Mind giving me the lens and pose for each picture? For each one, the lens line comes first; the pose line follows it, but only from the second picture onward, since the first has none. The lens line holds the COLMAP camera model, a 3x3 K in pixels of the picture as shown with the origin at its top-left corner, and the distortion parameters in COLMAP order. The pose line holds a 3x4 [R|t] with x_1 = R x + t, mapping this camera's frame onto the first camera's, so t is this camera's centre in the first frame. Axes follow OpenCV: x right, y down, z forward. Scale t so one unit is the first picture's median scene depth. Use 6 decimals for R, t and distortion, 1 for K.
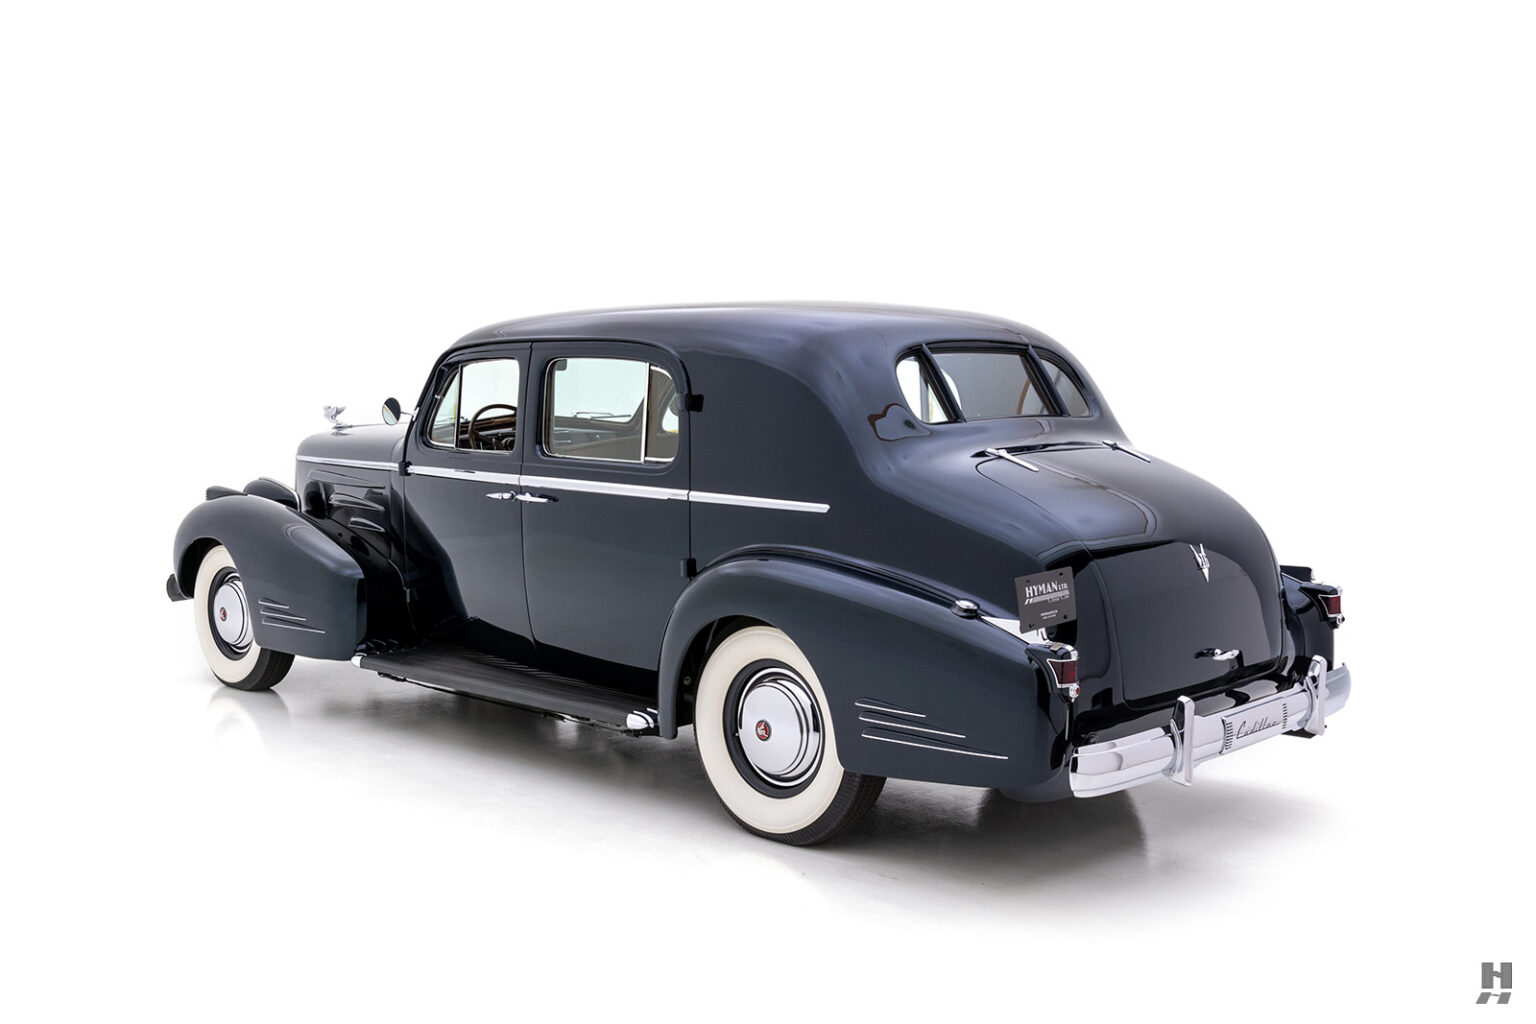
lens RADIAL K [[1633.9, 0, 768.0], [0, 1633.9, 512.0], [0, 0, 1]] dist [-0.108483, -0.001523]
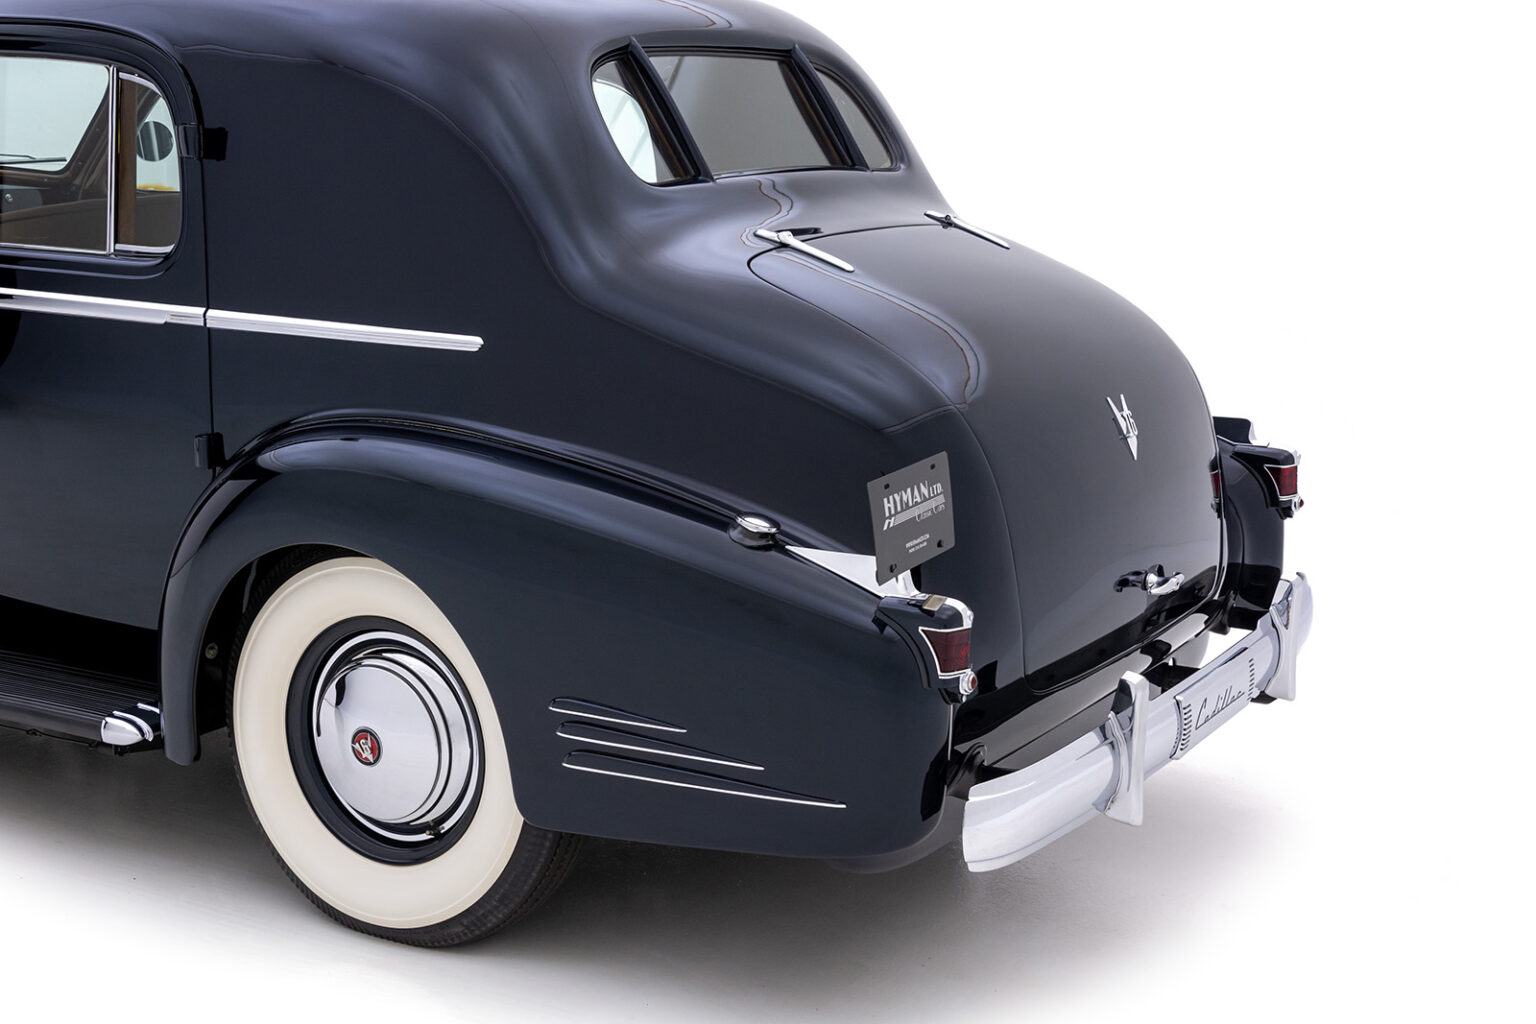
lens RADIAL K [[2154.0, 0, 768.0], [0, 2154.0, 512.0], [0, 0, 1]] dist [-0.062139, 0.115226]
pose [[0.970161, -0.032998, 0.240206, -0.042730], [0.006756, 0.993990, 0.109262, -0.023330], [-0.242368, -0.104379, 0.964553, 0.277537]]
